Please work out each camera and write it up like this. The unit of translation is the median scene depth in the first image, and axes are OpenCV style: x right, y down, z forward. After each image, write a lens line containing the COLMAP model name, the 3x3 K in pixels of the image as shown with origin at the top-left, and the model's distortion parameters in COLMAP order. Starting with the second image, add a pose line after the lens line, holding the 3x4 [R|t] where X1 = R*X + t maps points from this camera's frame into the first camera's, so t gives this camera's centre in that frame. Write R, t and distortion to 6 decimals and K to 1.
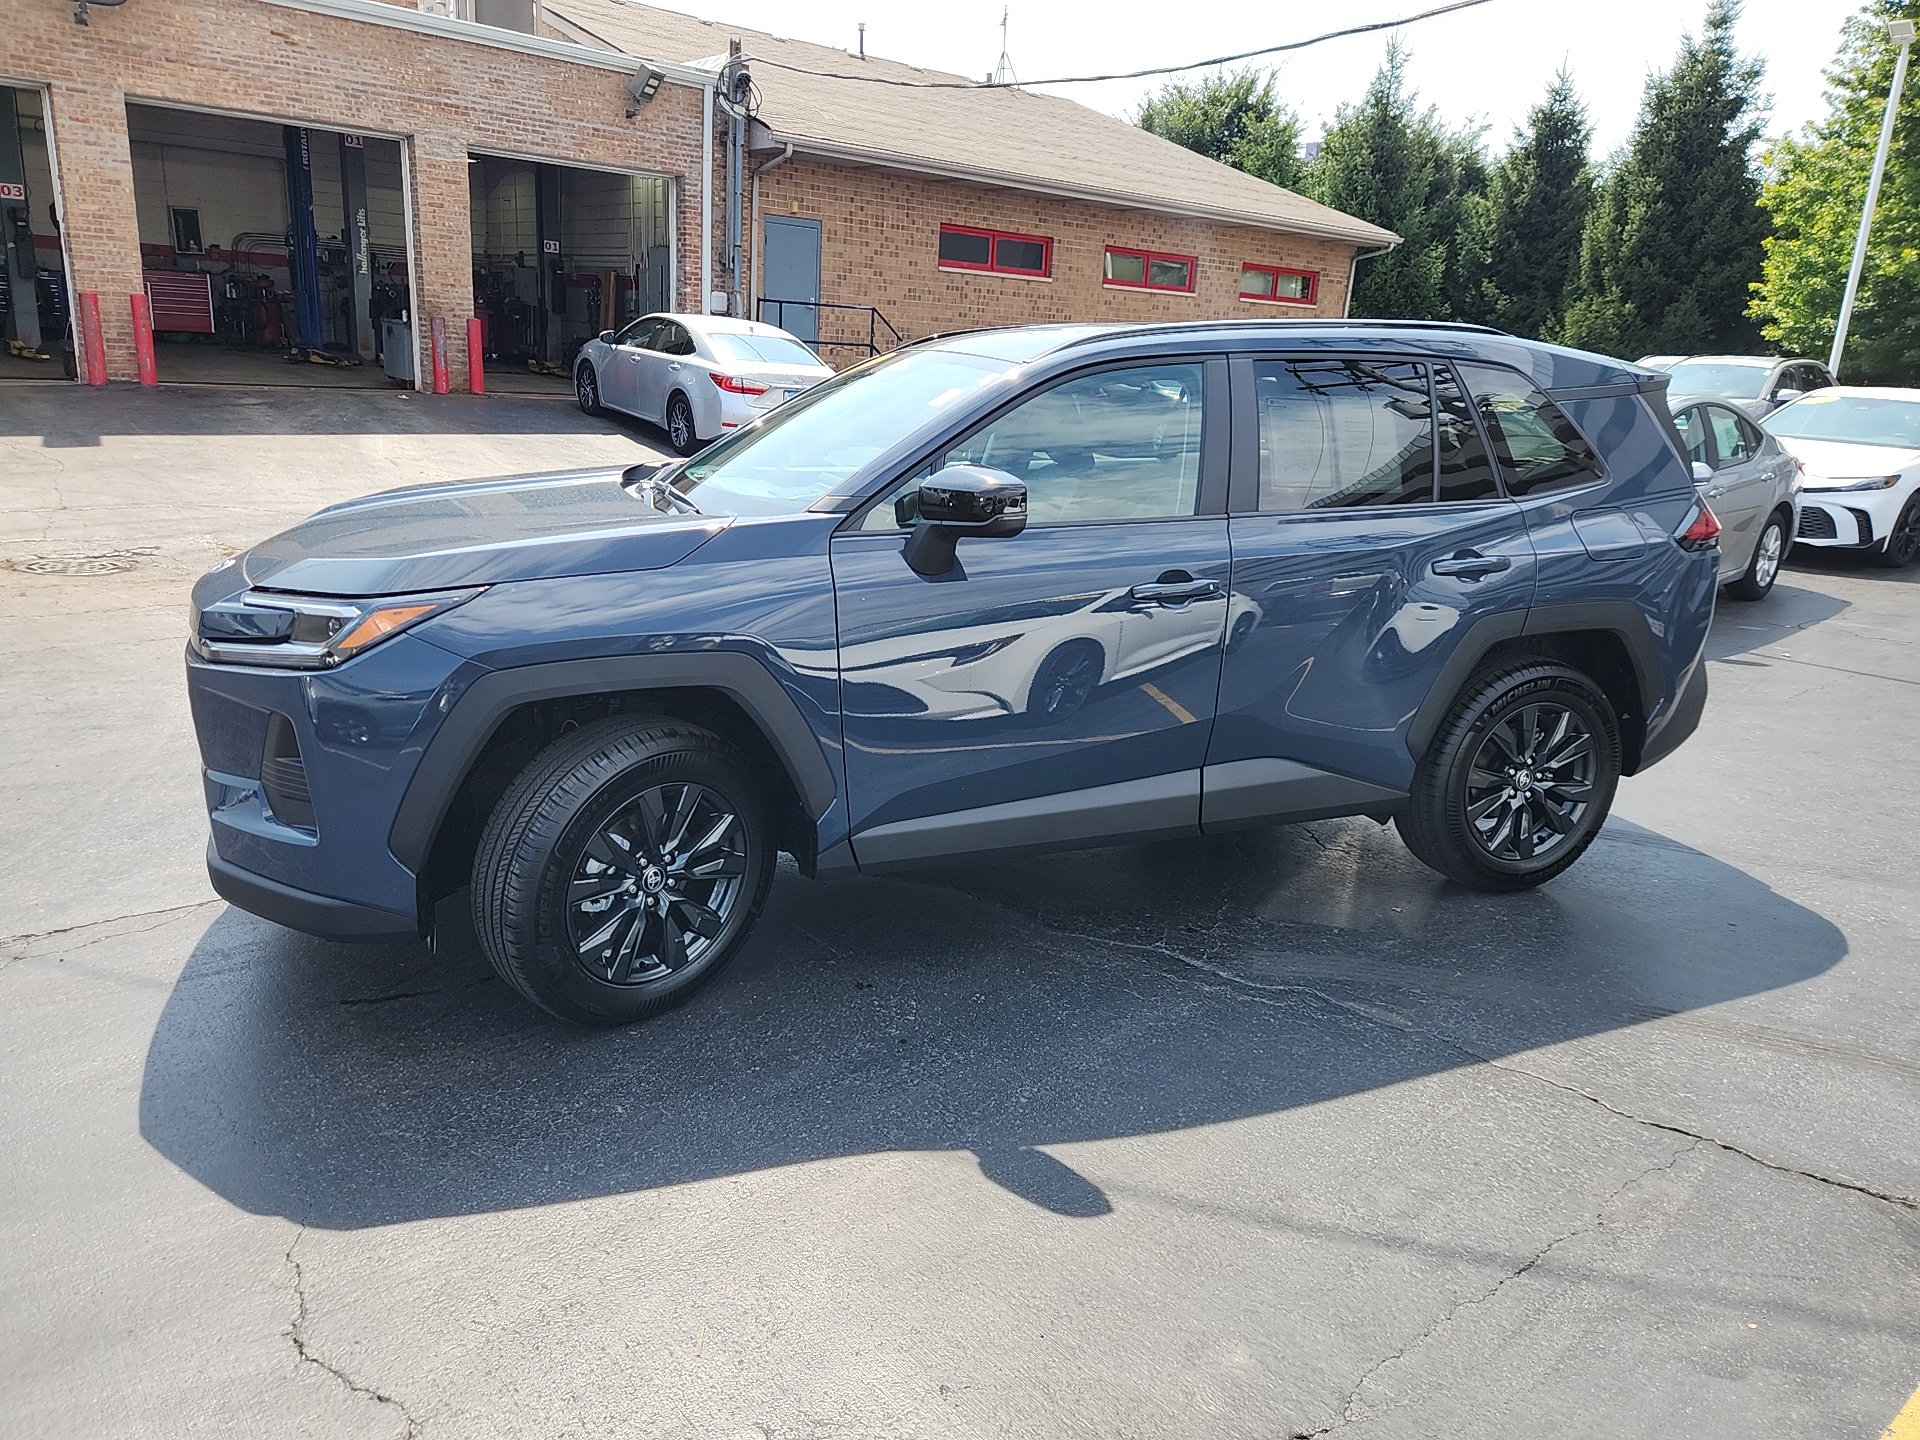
lens RADIAL K [[1354.5, 0, 969.2], [0, 1354.5, 729.8], [0, 0, 1]] dist [0.027857, -0.029879]
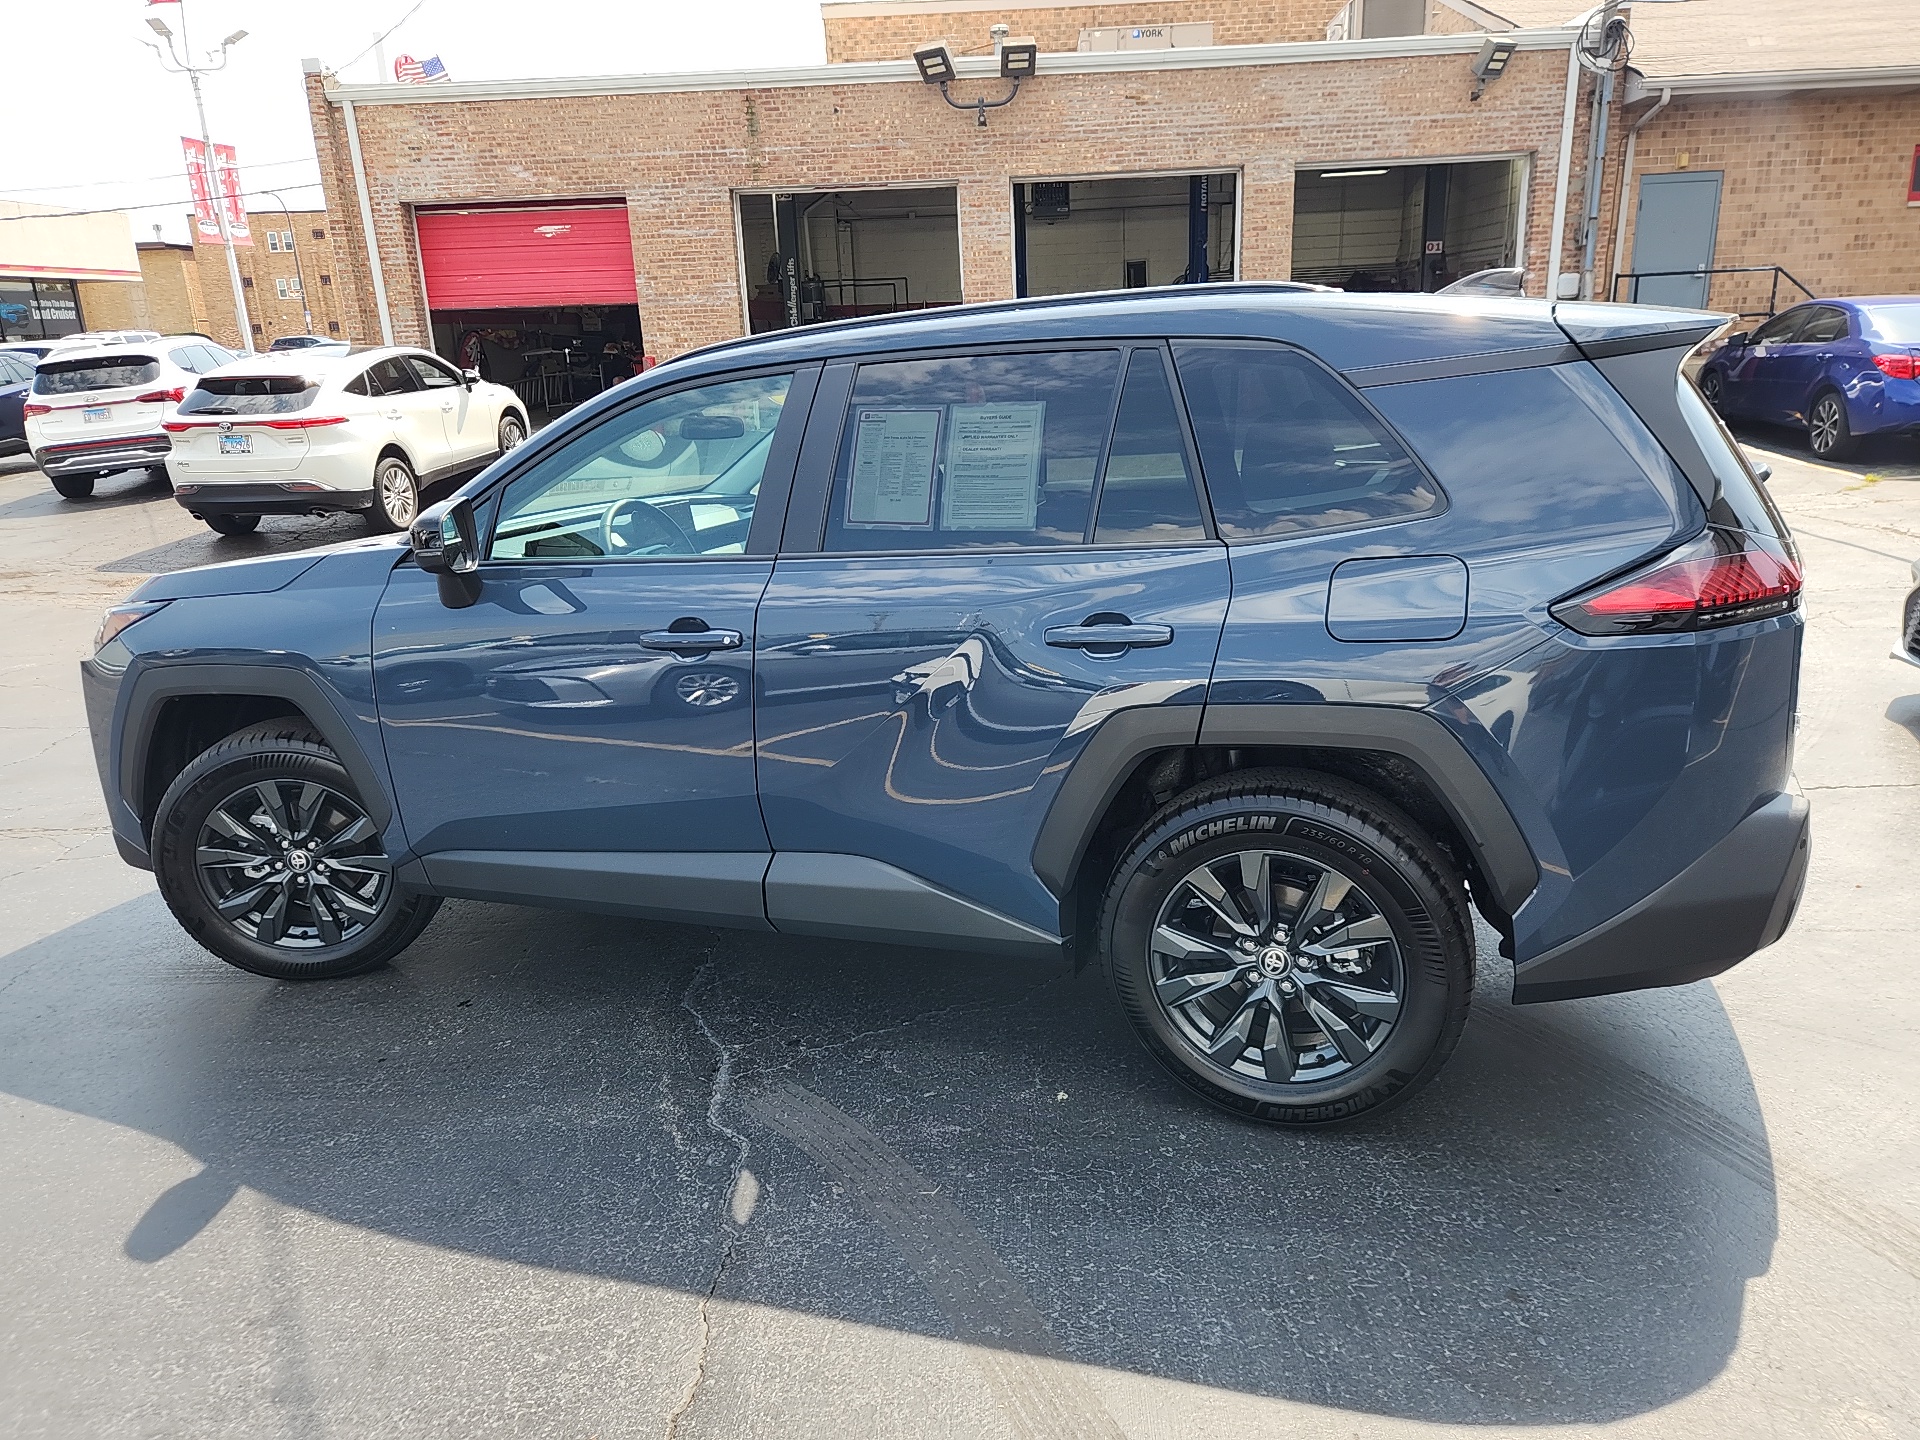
lens RADIAL K [[1333.8, 0, 960.0], [0, 1333.8, 720.0], [0, 0, 1]] dist [0.060772, -0.058124]
pose [[0.719121, 0.103181, -0.687182, 0.170869], [-0.108325, 0.993470, 0.035810, -0.020097], [0.686389, 0.048688, 0.725603, 0.098514]]
